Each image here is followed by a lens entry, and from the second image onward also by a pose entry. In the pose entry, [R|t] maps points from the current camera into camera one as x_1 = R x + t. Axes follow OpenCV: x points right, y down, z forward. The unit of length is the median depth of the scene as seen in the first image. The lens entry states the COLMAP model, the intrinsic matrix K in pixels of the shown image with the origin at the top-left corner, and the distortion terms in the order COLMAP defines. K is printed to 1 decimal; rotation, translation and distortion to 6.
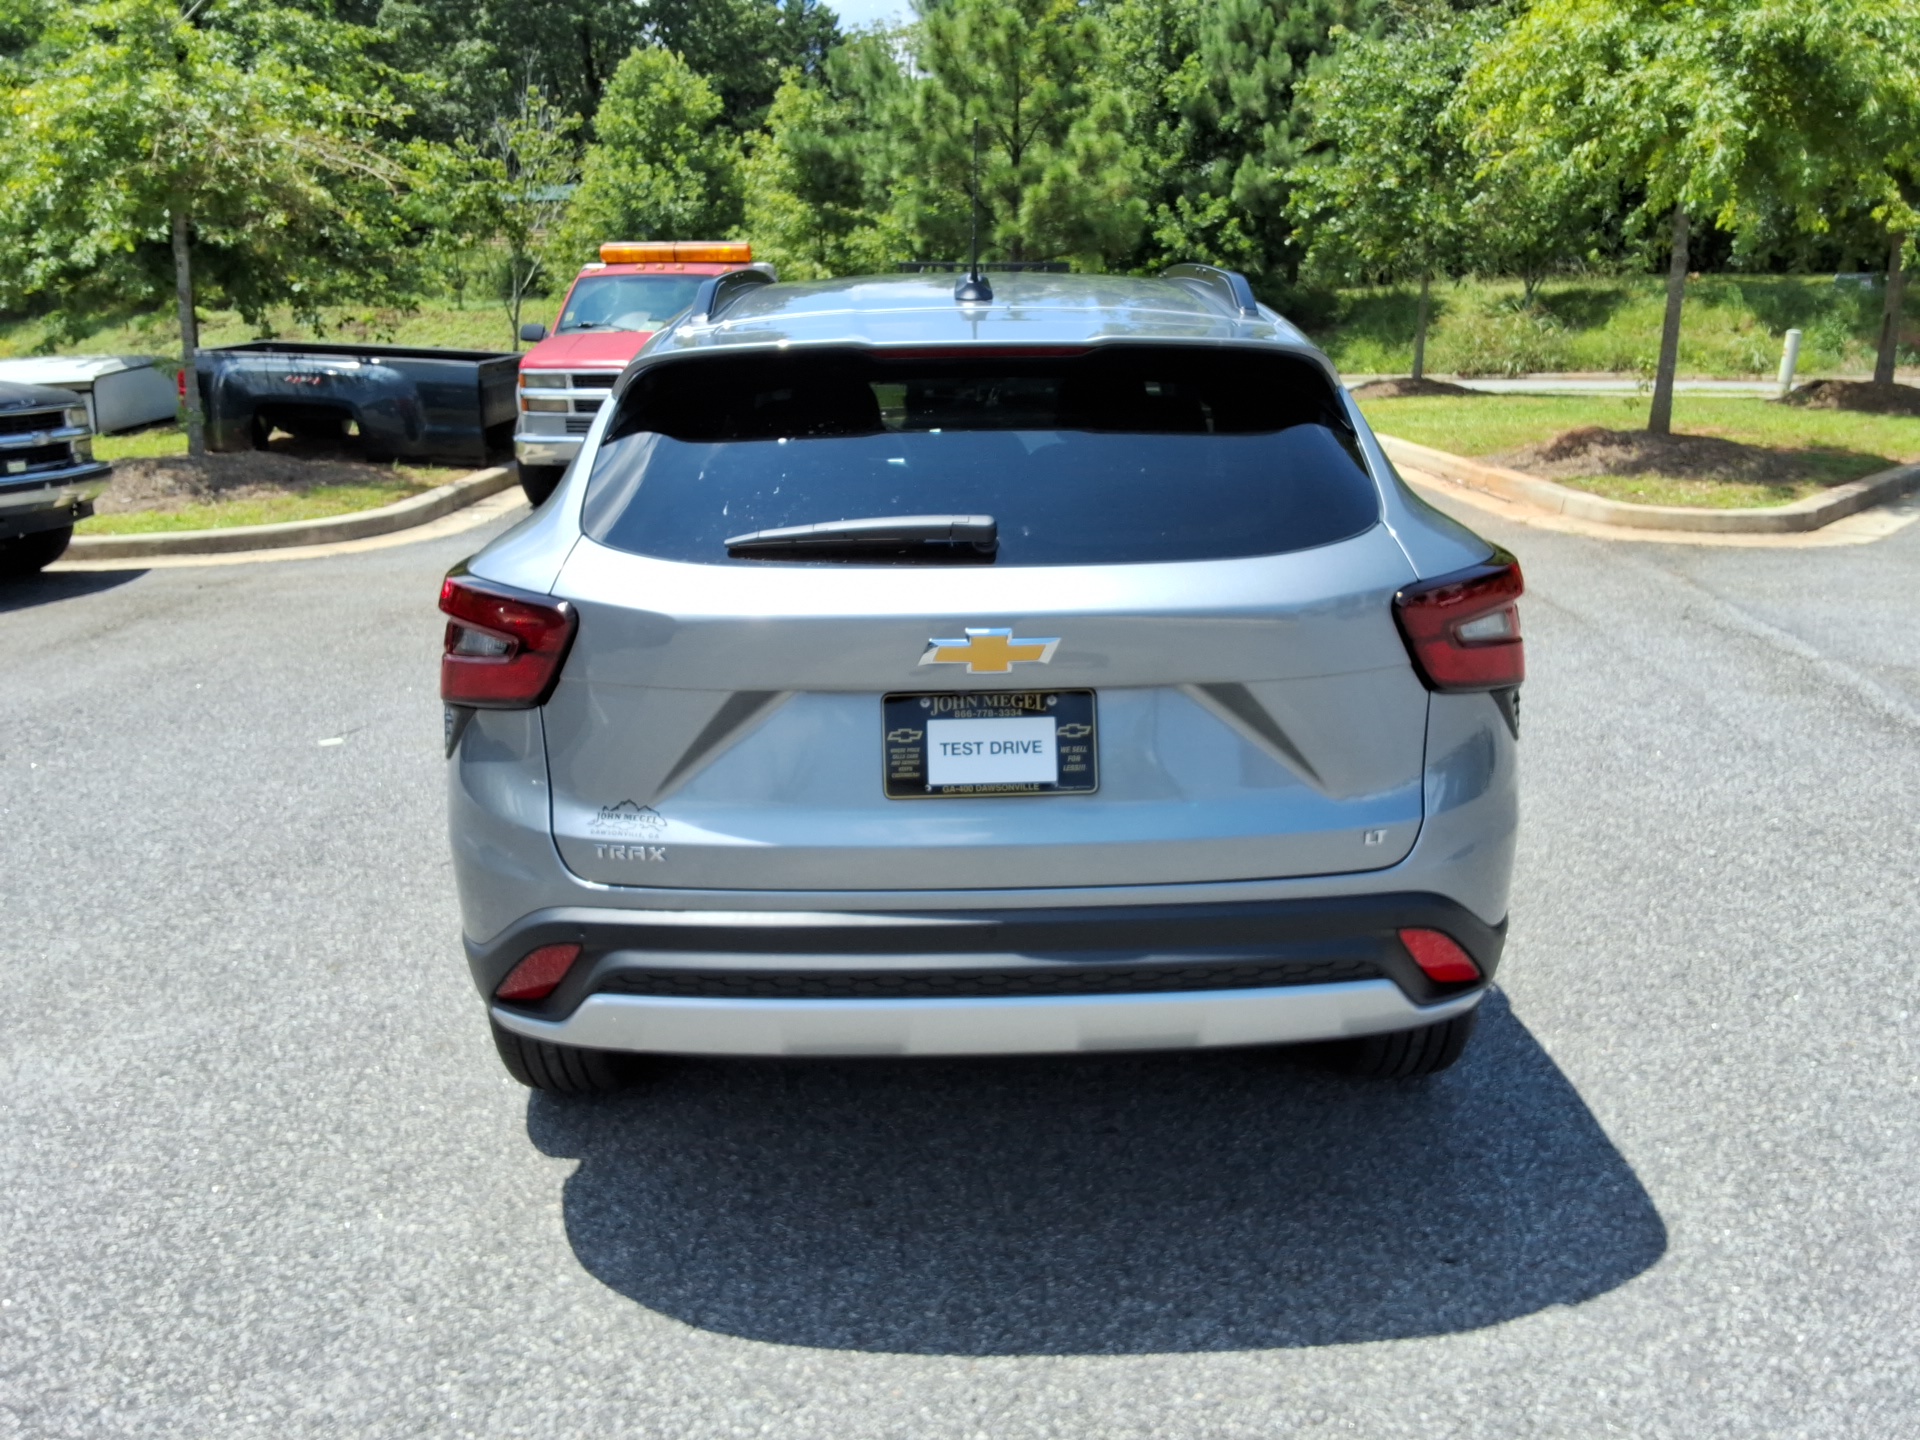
lens RADIAL K [[1523.2, 0, 965.8], [0, 1523.2, 733.3], [0, 0, 1]] dist [0.113702, -0.192863]
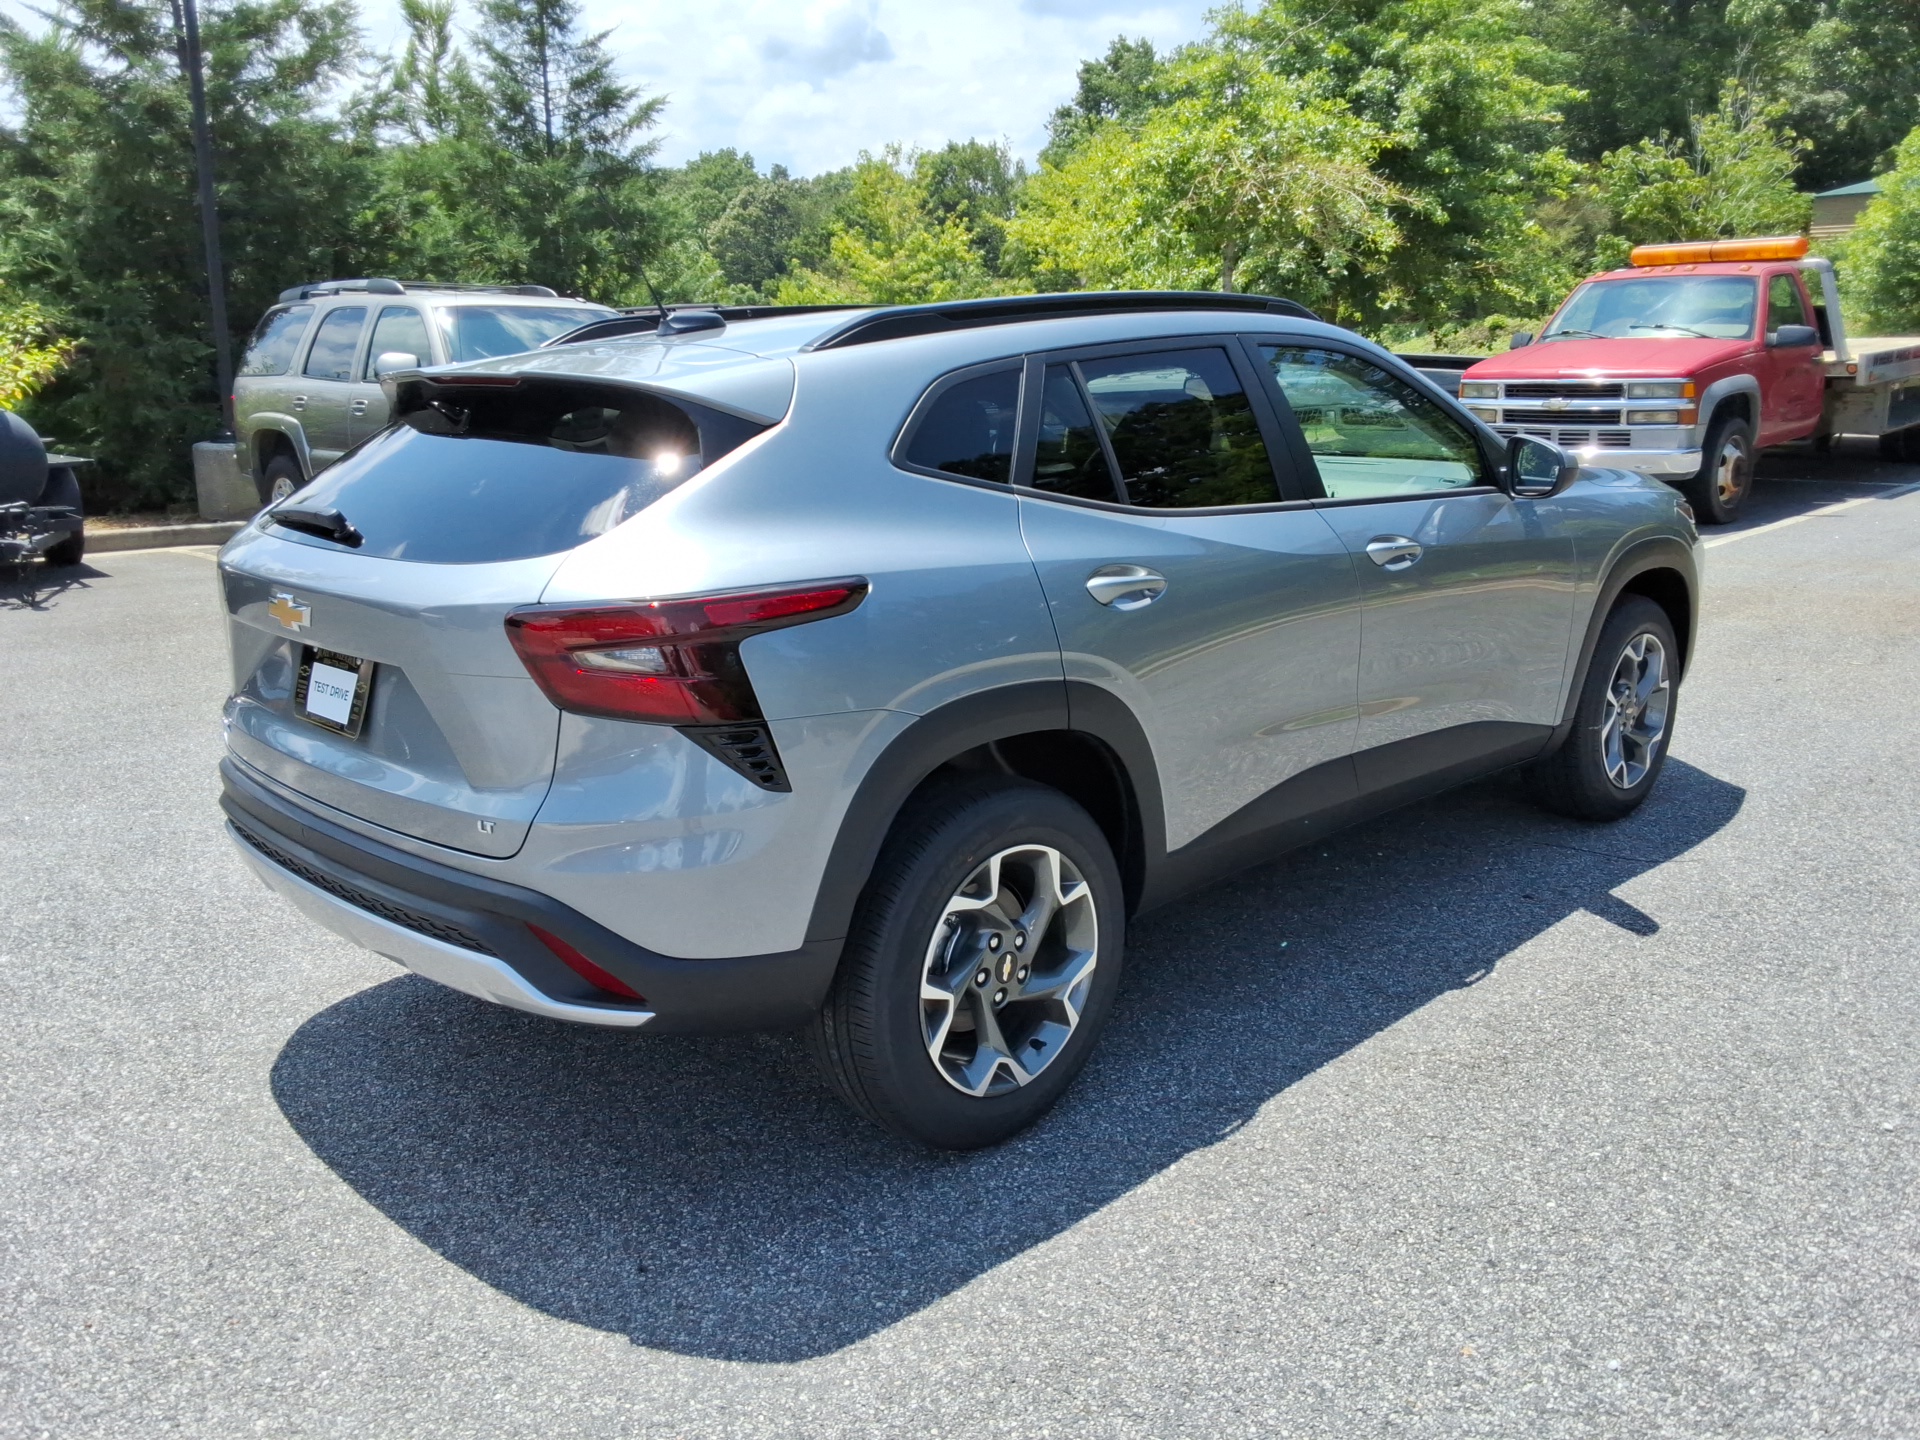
lens RADIAL K [[1531.0, 0, 990.2], [0, 1531.0, 683.8], [0, 0, 1]] dist [0.126170, -0.187526]
pose [[0.701650, 0.159768, -0.694379, 0.290095], [-0.181063, 0.982526, 0.043108, -0.033845], [0.689133, 0.095479, 0.718317, 0.094683]]
